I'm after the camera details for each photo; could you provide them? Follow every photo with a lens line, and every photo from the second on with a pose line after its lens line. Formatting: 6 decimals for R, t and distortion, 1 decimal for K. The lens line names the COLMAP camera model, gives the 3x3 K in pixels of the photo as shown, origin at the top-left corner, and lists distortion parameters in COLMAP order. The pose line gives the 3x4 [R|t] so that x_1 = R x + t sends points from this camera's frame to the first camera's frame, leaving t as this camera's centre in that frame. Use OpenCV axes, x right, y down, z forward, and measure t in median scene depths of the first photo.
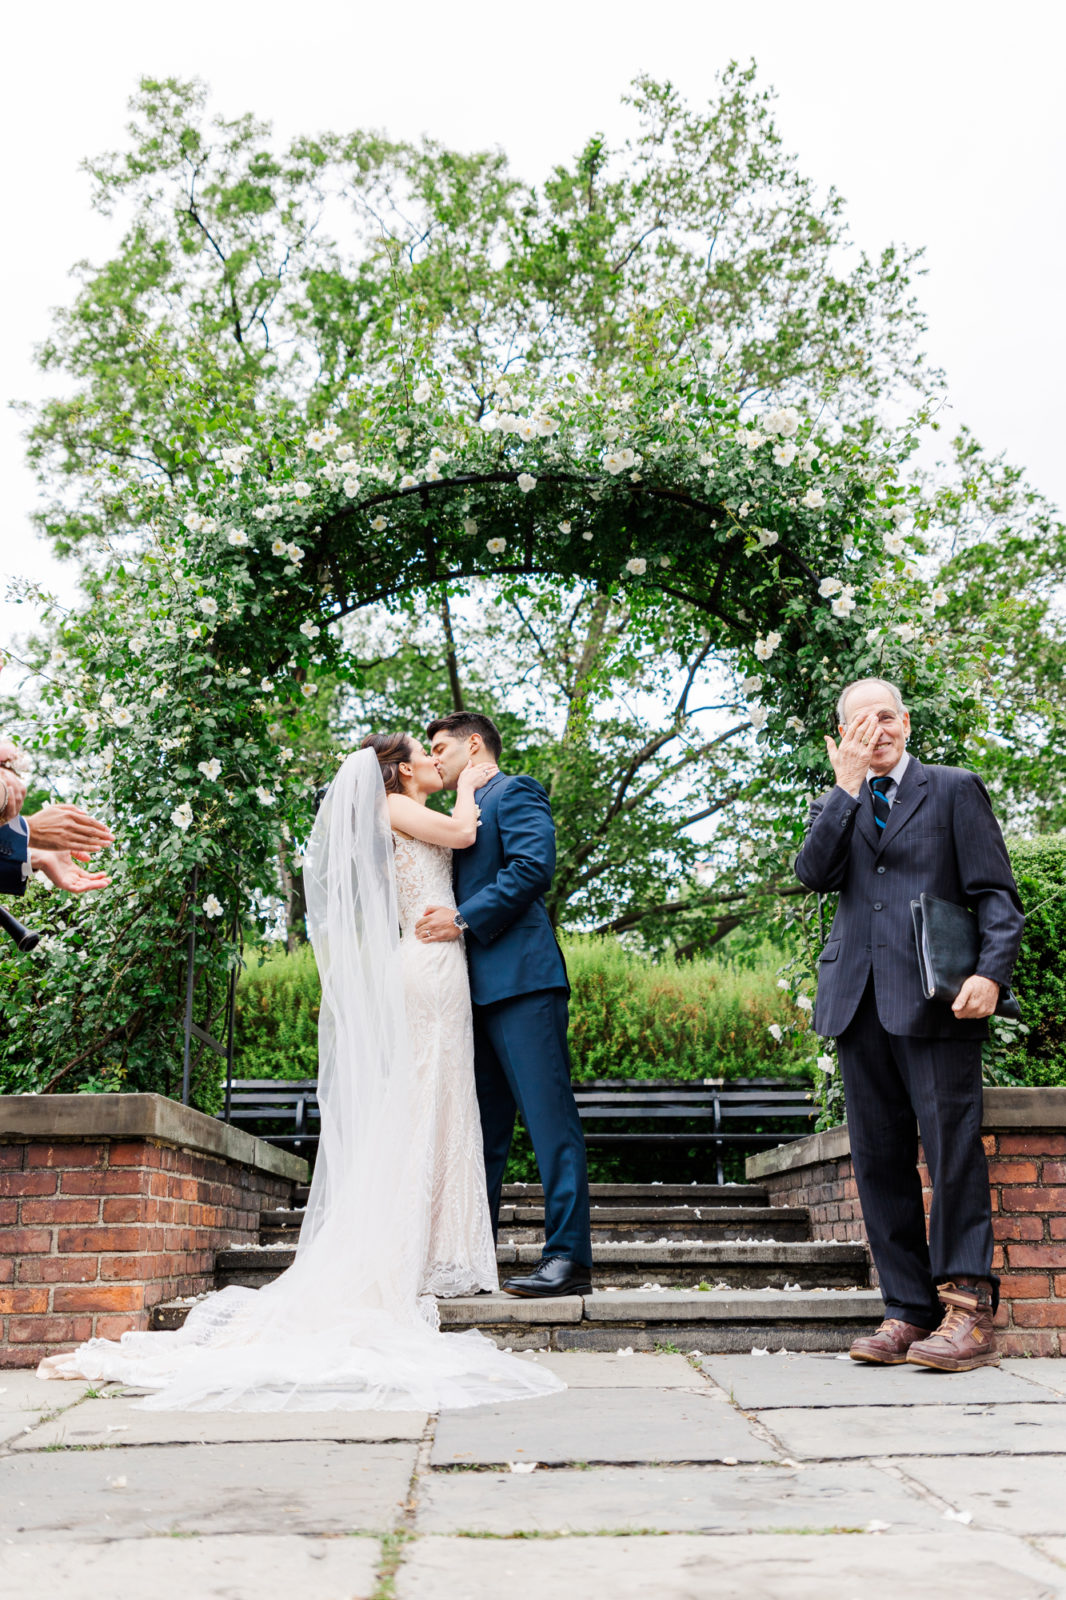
lens RADIAL K [[1649.4, 0, 535.2], [0, 1649.4, 794.2], [0, 0, 1]] dist [0.056028, 0.002797]
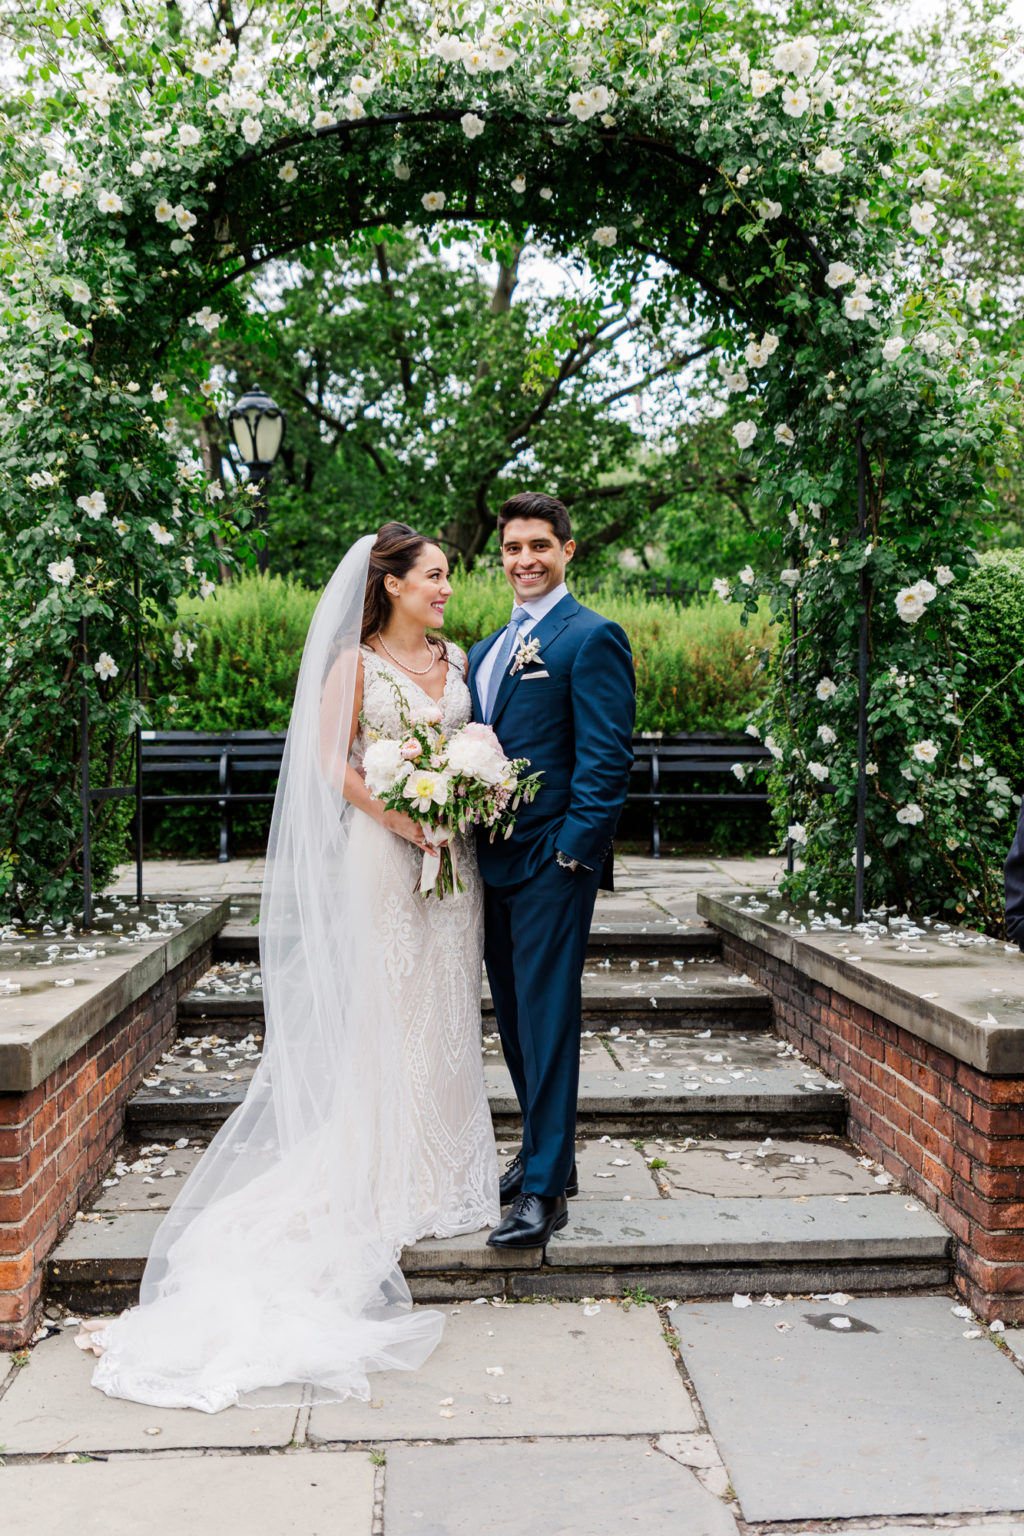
lens RADIAL K [[1566.1, 0, 512.0], [0, 1566.1, 768.0], [0, 0, 1]] dist [-0.018400, 0.125541]
pose [[0.999282, 0.005309, 0.037514, -0.013204], [-0.016049, 0.956223, 0.292200, -0.116350], [-0.034320, -0.292592, 0.955621, 0.188725]]
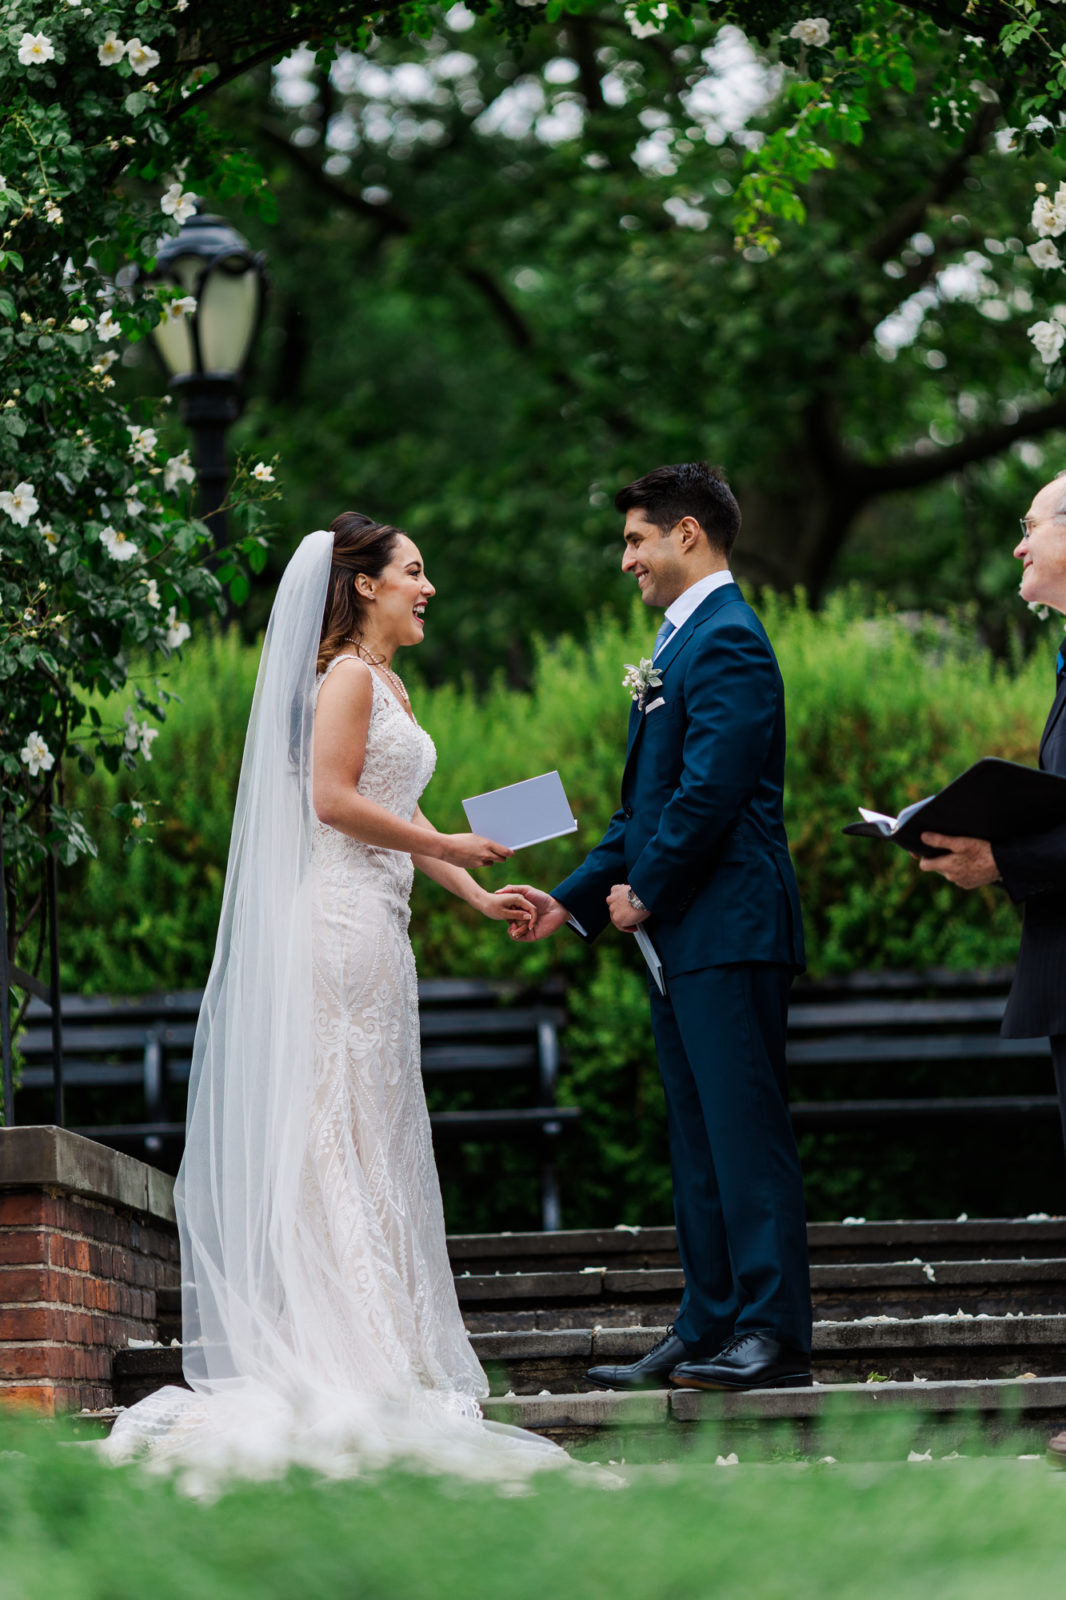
lens RADIAL K [[7918.1, 0, 533.0], [0, 7918.1, 800.0], [0, 0, 1]] dist [0.551265, -8.962921]
pose [[0.997844, -0.030786, -0.057970, 0.115182], [0.040784, 0.982807, 0.180073, -0.363762], [0.051430, -0.182049, 0.981944, -1.494777]]
